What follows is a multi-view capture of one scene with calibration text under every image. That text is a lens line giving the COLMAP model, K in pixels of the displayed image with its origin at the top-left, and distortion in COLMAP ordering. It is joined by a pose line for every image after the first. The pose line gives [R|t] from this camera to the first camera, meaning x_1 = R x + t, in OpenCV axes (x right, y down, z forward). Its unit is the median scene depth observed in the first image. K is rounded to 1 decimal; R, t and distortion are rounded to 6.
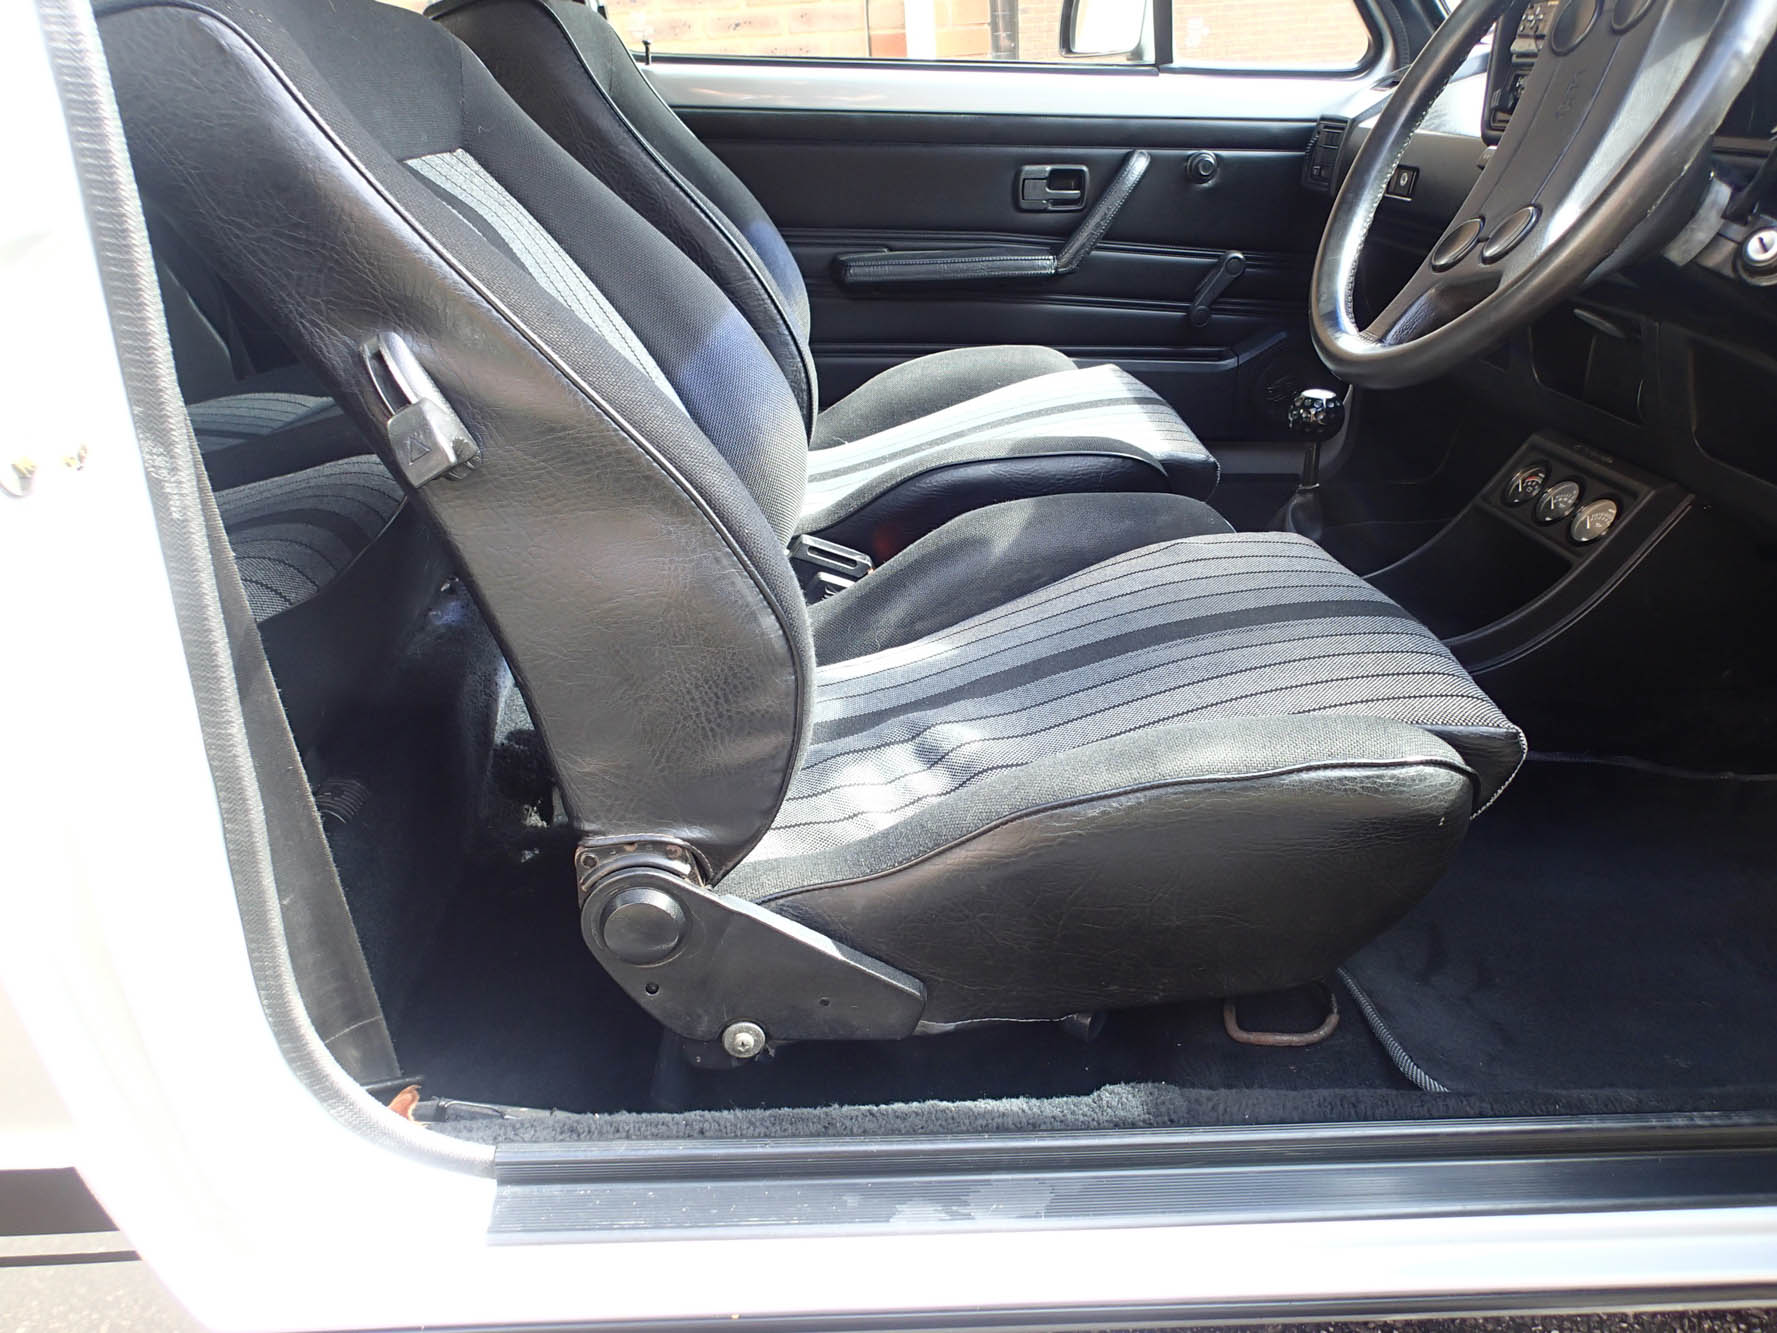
lens RADIAL K [[1316.1, 0, 898.0], [0, 1316.1, 638.9], [0, 0, 1]] dist [0.008810, -0.003319]
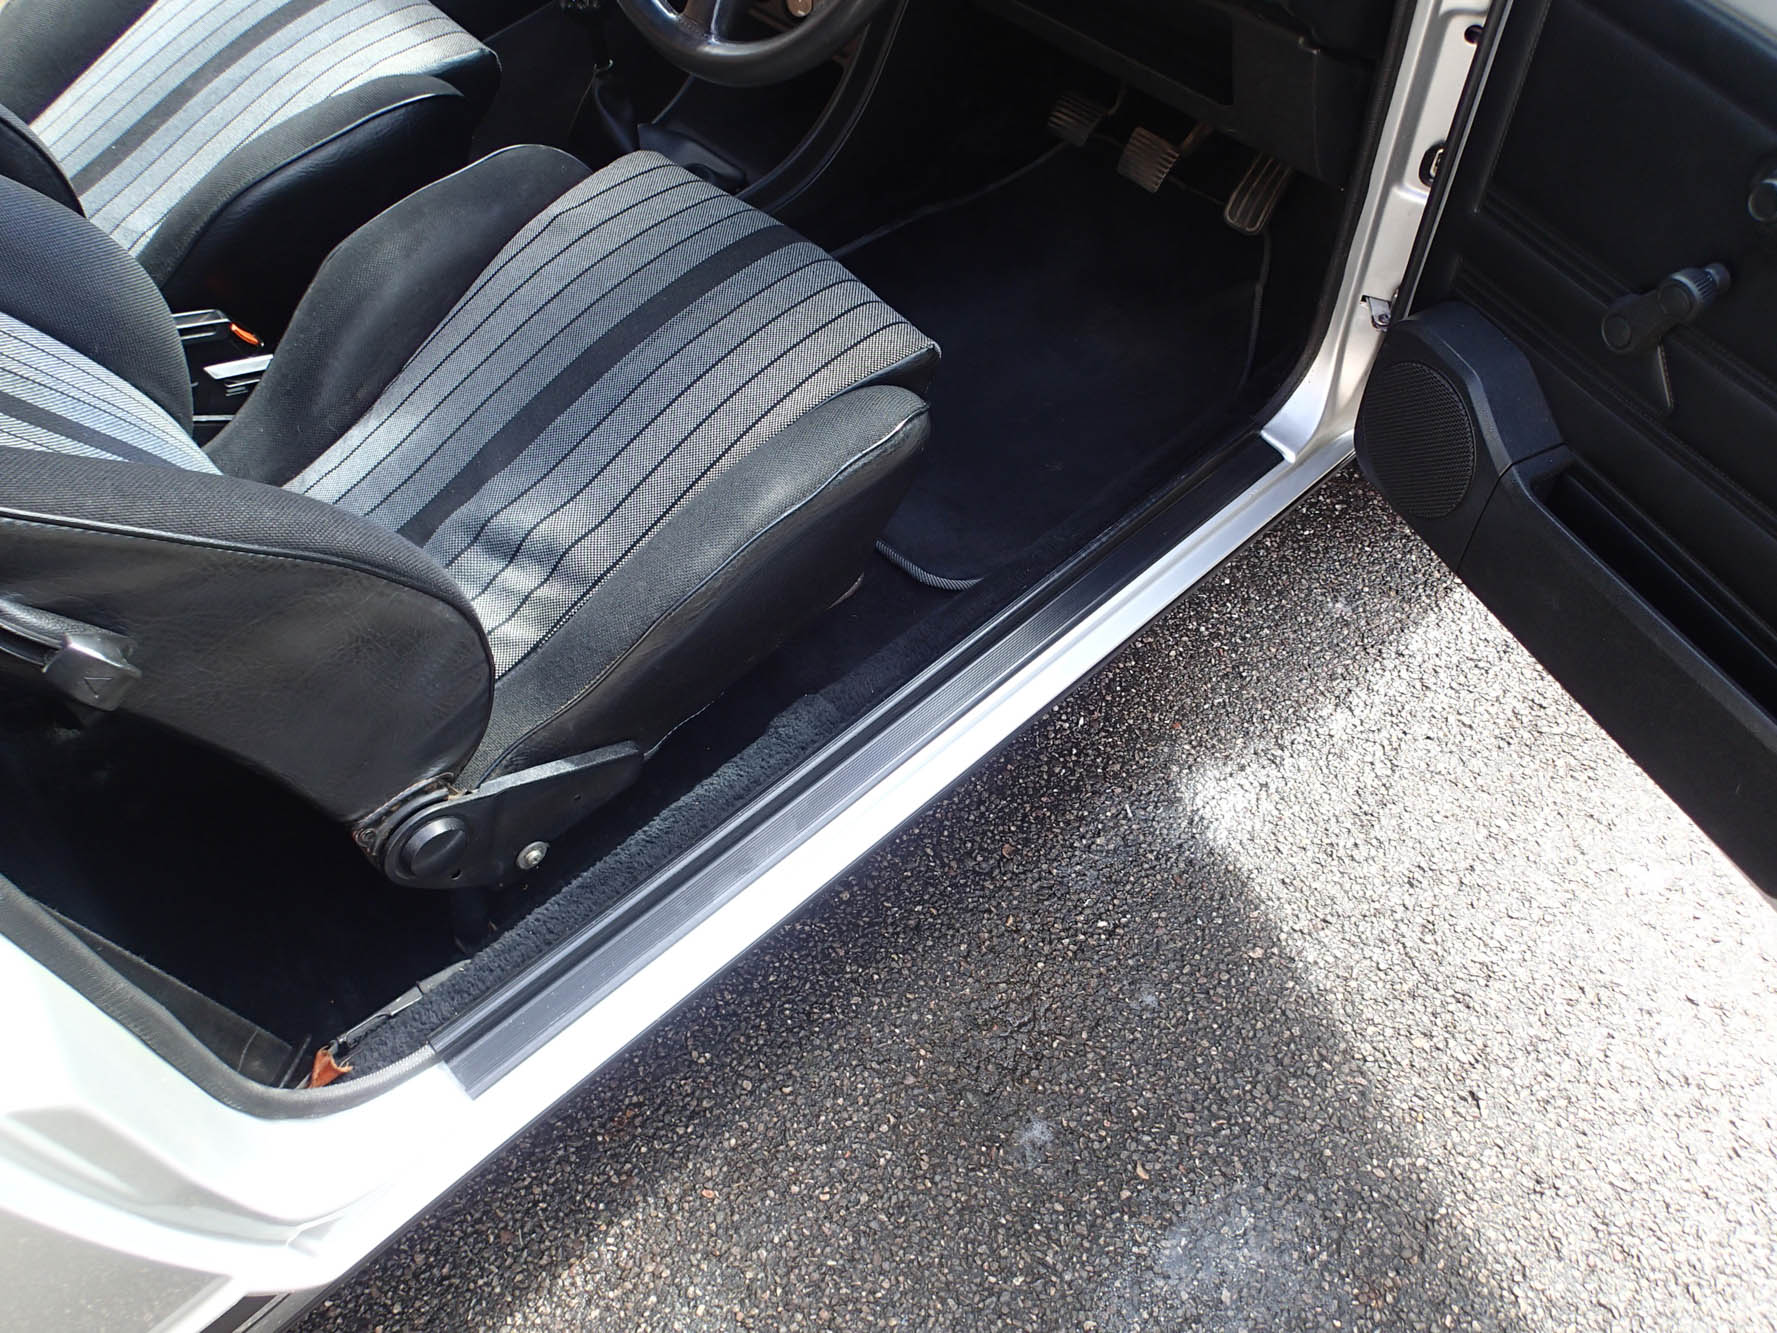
lens RADIAL K [[1316.1, 0, 898.0], [0, 1316.1, 638.9], [0, 0, 1]] dist [0.008810, -0.003319]
pose [[0.777717, -0.522085, 0.350120, -0.176494], [0.294380, 0.794606, 0.530982, -0.417081], [-0.555425, -0.309885, 0.771670, -0.089575]]
